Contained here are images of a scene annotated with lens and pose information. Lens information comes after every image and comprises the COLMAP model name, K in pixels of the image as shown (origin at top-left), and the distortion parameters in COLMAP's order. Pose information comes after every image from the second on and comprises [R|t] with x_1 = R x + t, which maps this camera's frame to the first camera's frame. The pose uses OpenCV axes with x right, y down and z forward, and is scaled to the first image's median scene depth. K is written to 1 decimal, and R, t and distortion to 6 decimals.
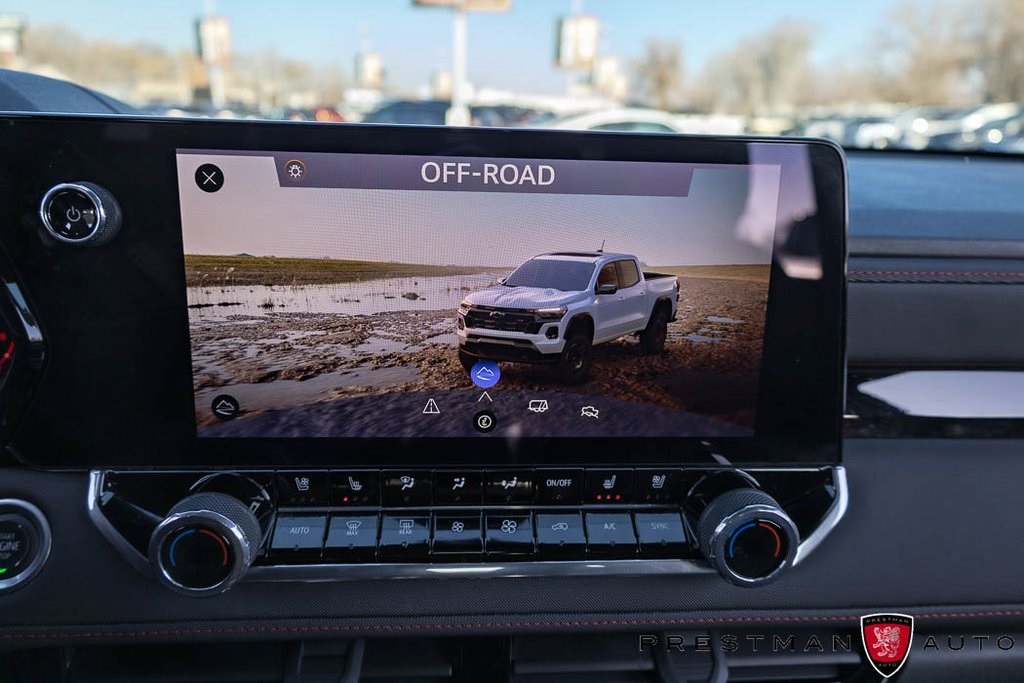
lens RADIAL K [[666.8, 0, 511.0], [0, 666.8, 343.6], [0, 0, 1]] dist [0.011824, 0.001834]
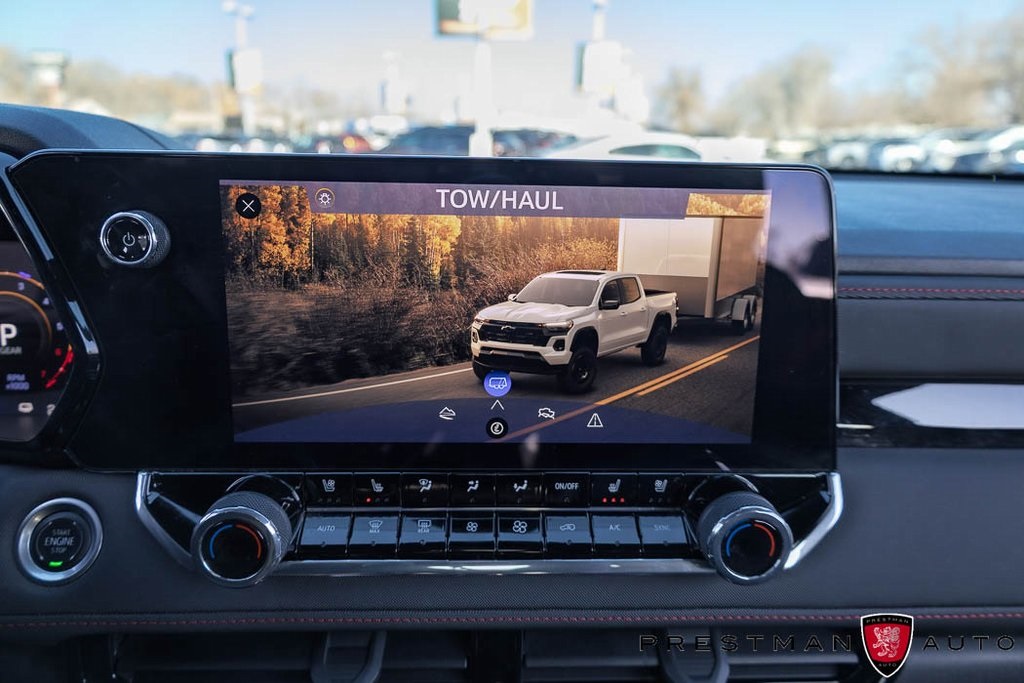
lens RADIAL K [[666.8, 0, 513.2], [0, 666.8, 345.9], [0, 0, 1]] dist [0.011824, 0.001834]
pose [[0.999467, -0.001686, -0.032590, 0.021552], [0.000694, 0.999536, -0.030439, 0.016589], [0.032627, 0.030400, 0.999005, -0.078605]]
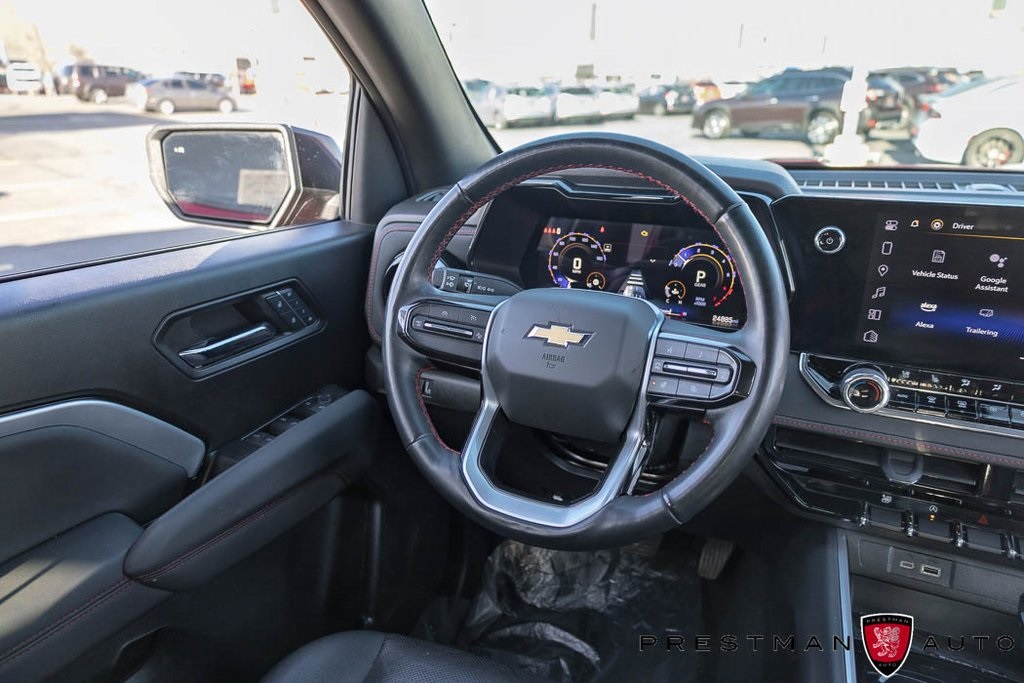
lens RADIAL K [[666.8, 0, 516.6], [0, 666.8, 340.6], [0, 0, 1]] dist [0.011824, 0.001834]
pose [[0.874647, 0.135330, -0.465488, -0.411228], [-0.120685, 0.990797, 0.061286, 0.124211], [0.469498, 0.002573, 0.882930, -1.375196]]
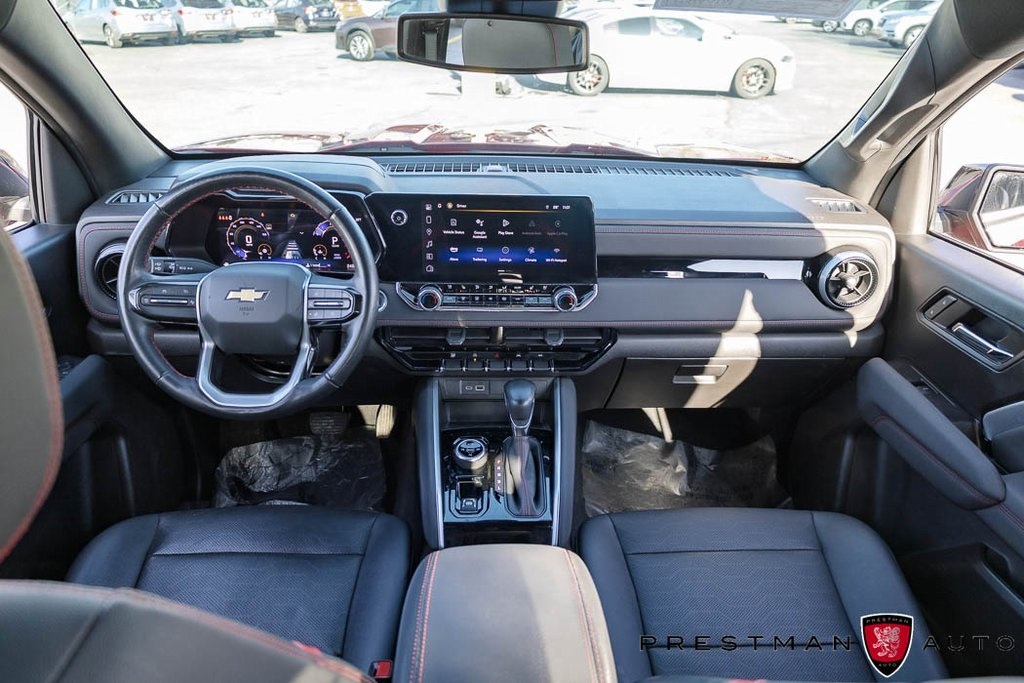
lens RADIAL K [[666.8, 0, 513.0], [0, 666.8, 341.8], [0, 0, 1]] dist [0.011824, 0.001834]
pose [[0.999559, 0.006888, -0.028885, 0.157261], [-0.002543, 0.989008, 0.147841, -0.041987], [0.029585, -0.147702, 0.988589, -2.764436]]
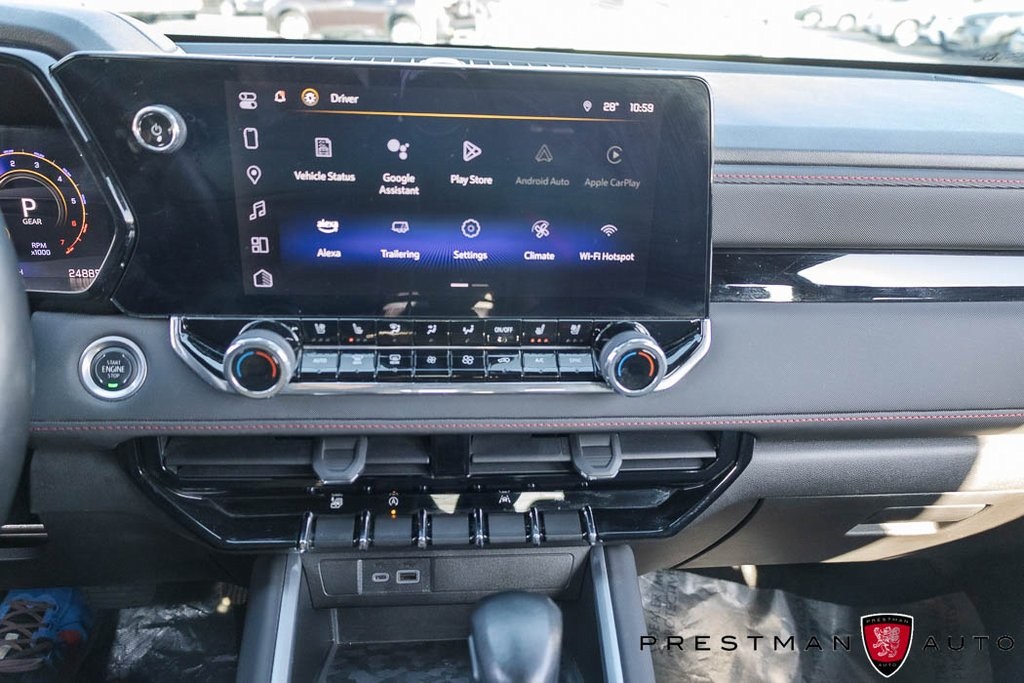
lens RADIAL K [[717.1, 0, 502.8], [0, 717.1, 360.8], [0, 0, 1]] dist [0.015972, 0.004876]
pose [[0.999844, 0.001195, 0.017625, 0.044304], [-0.003733, 0.989466, 0.144715, 0.057118], [-0.017266, -0.144758, 0.989316, -0.505807]]
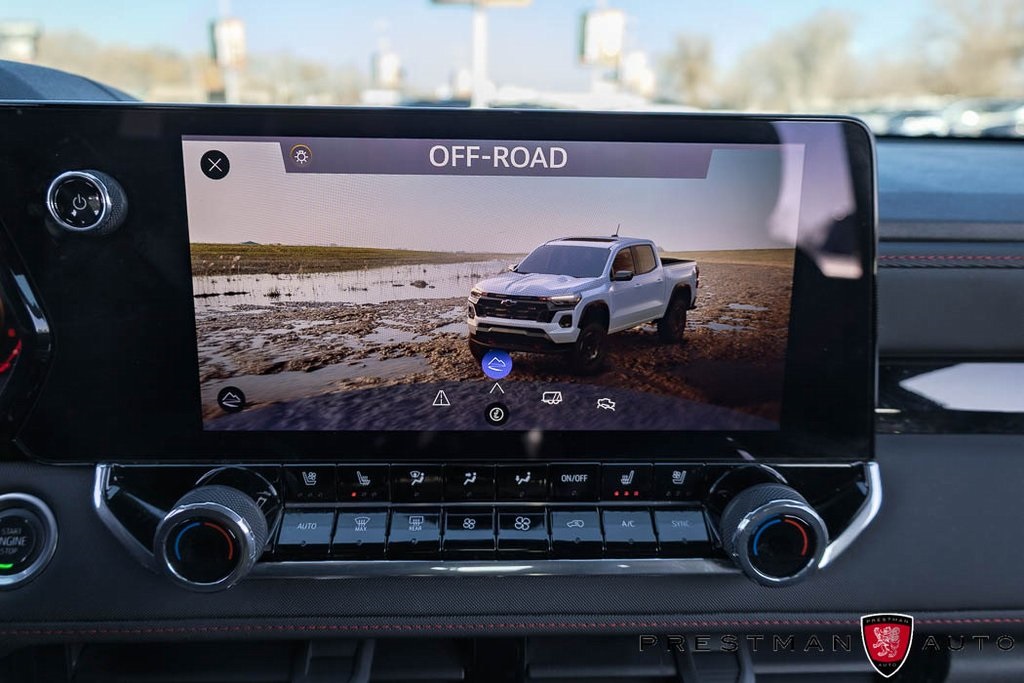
lens RADIAL K [[697.8, 0, 512.4], [0, 697.8, 344.5], [0, 0, 1]] dist [0.011305, 0.003009]
pose [[0.999437, -0.005168, -0.033160, 0.017106], [0.004744, 0.999906, -0.012856, 0.028951], [0.033224, 0.012692, 0.999367, -0.010032]]
